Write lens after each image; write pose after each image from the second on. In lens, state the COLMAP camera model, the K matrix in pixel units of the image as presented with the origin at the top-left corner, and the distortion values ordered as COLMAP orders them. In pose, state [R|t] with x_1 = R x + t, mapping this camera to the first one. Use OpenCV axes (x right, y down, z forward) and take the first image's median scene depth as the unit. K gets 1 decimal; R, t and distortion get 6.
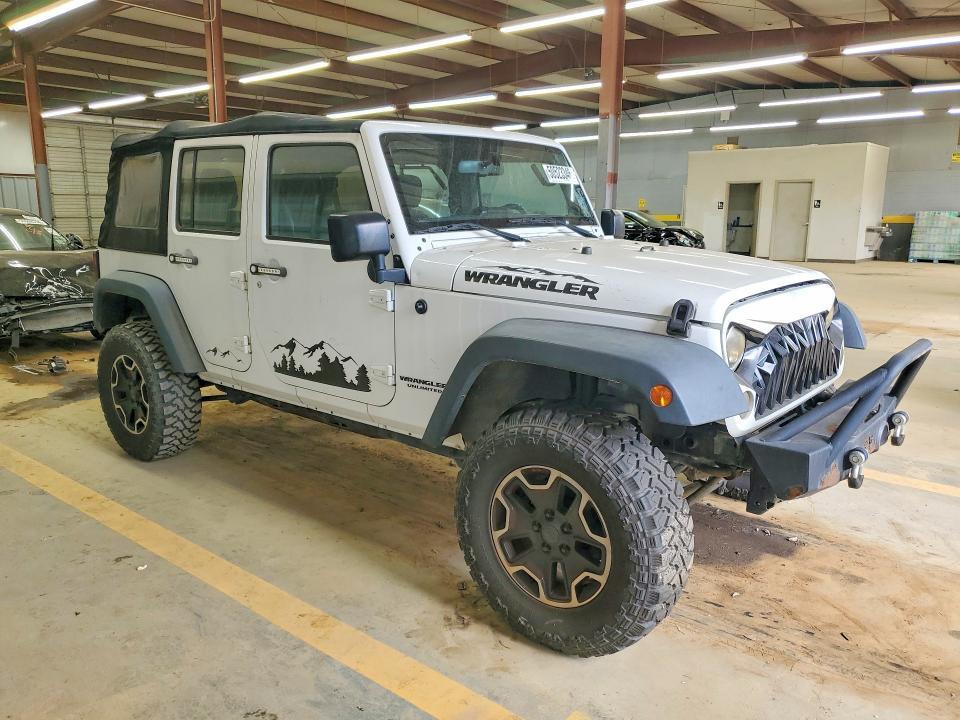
lens RADIAL K [[752.9, 0, 480.0], [0, 752.9, 360.0], [0, 0, 1]] dist [0.008496, 0.006386]
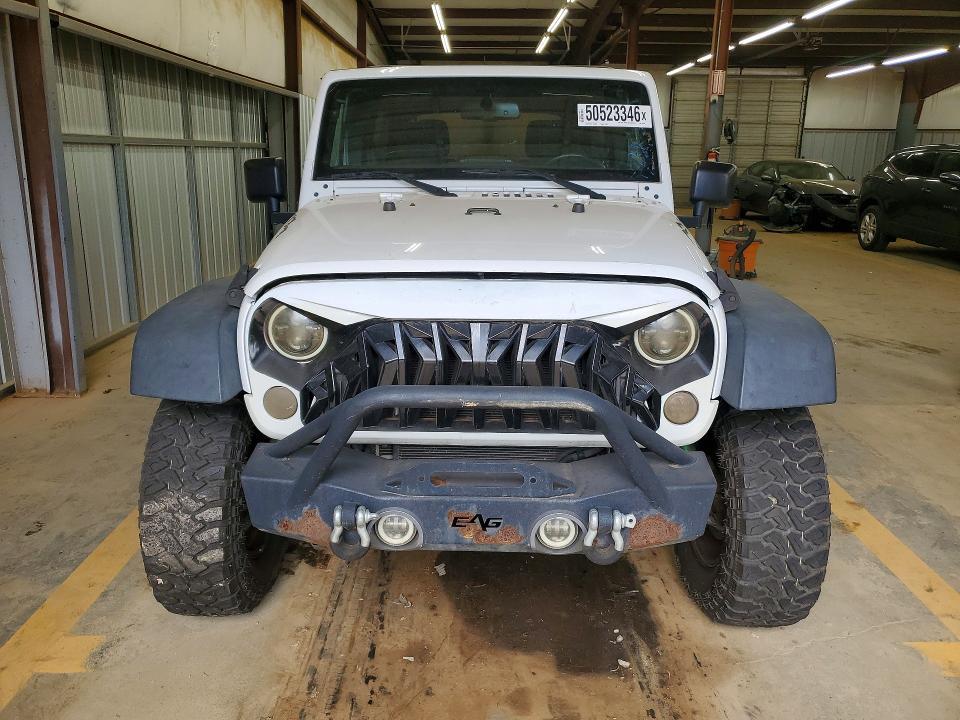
lens RADIAL K [[752.9, 0, 480.0], [0, 752.9, 360.0], [0, 0, 1]] dist [0.008496, 0.006386]
pose [[0.638538, 0.213385, -0.739416, 0.822158], [-0.167718, 0.976283, 0.136905, -0.101798], [0.751092, 0.036595, 0.659182, 0.483463]]
